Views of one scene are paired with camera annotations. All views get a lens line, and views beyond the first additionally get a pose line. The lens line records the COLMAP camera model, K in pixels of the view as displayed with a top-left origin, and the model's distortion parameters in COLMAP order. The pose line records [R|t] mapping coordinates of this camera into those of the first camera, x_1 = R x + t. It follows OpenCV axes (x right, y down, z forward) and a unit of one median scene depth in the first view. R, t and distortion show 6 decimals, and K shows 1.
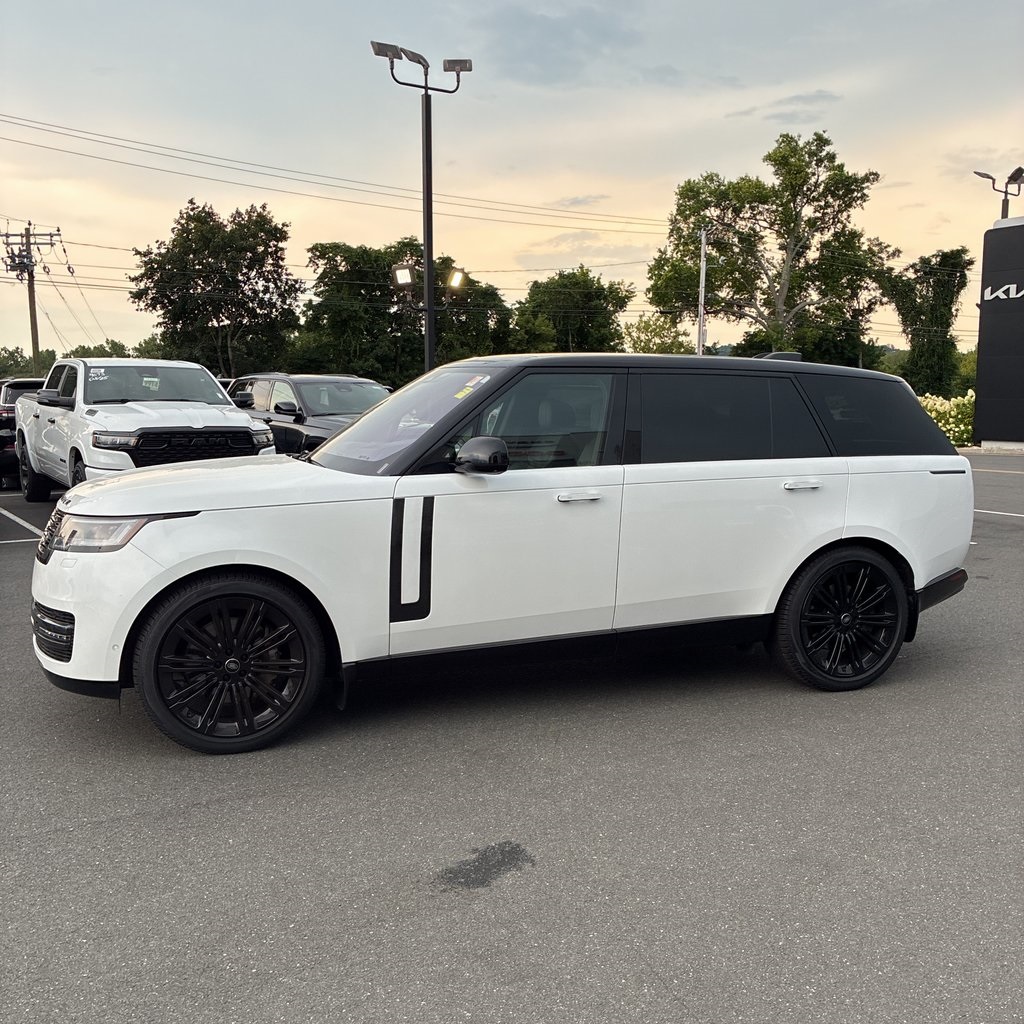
lens RADIAL K [[1132.6, 0, 512.0], [0, 1132.6, 512.0], [0, 0, 1]] dist [0.002498, 0.054907]
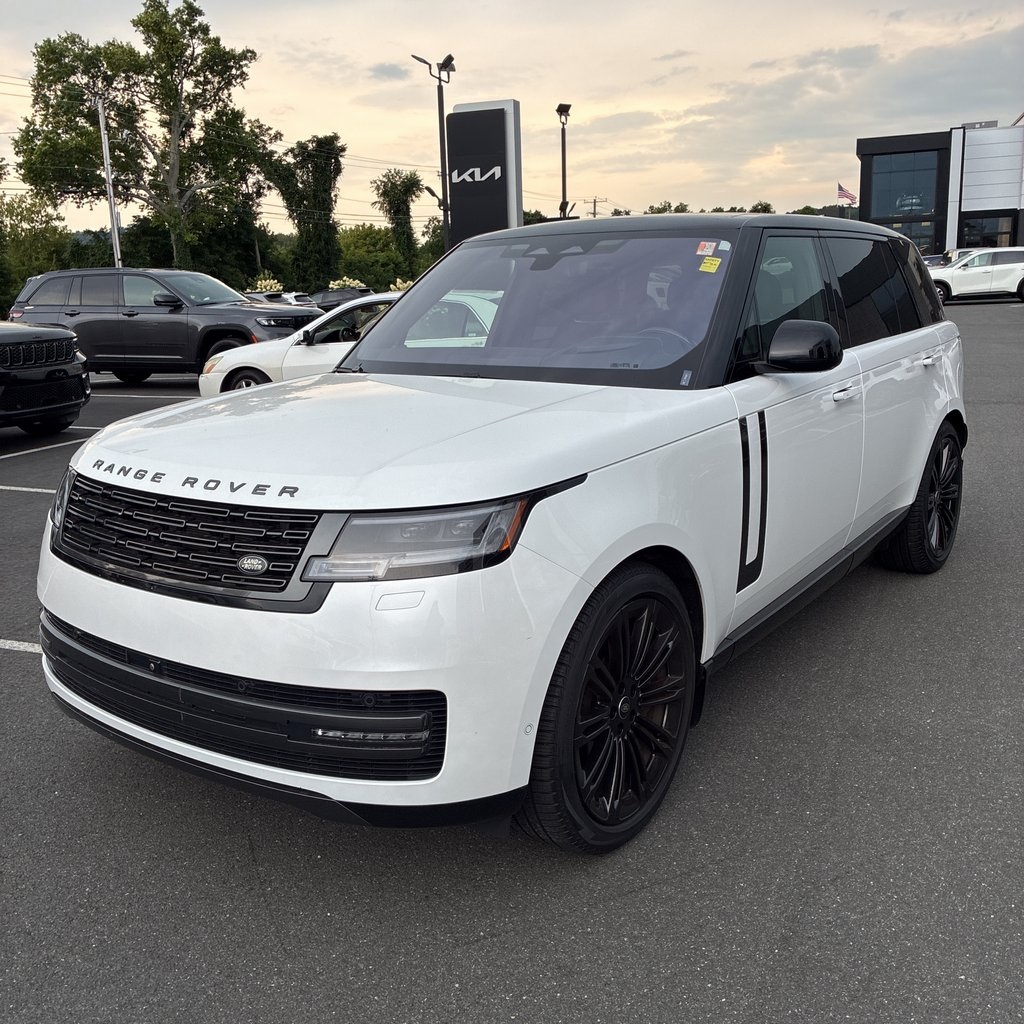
lens RADIAL K [[1083.9, 0, 512.0], [0, 1083.9, 512.0], [0, 0, 1]] dist [0.018587, 0.004481]
pose [[0.810310, -0.152651, 0.565770, -0.089328], [0.093220, 0.986759, 0.132726, -0.008391], [-0.578540, -0.054808, 0.813811, 0.078353]]
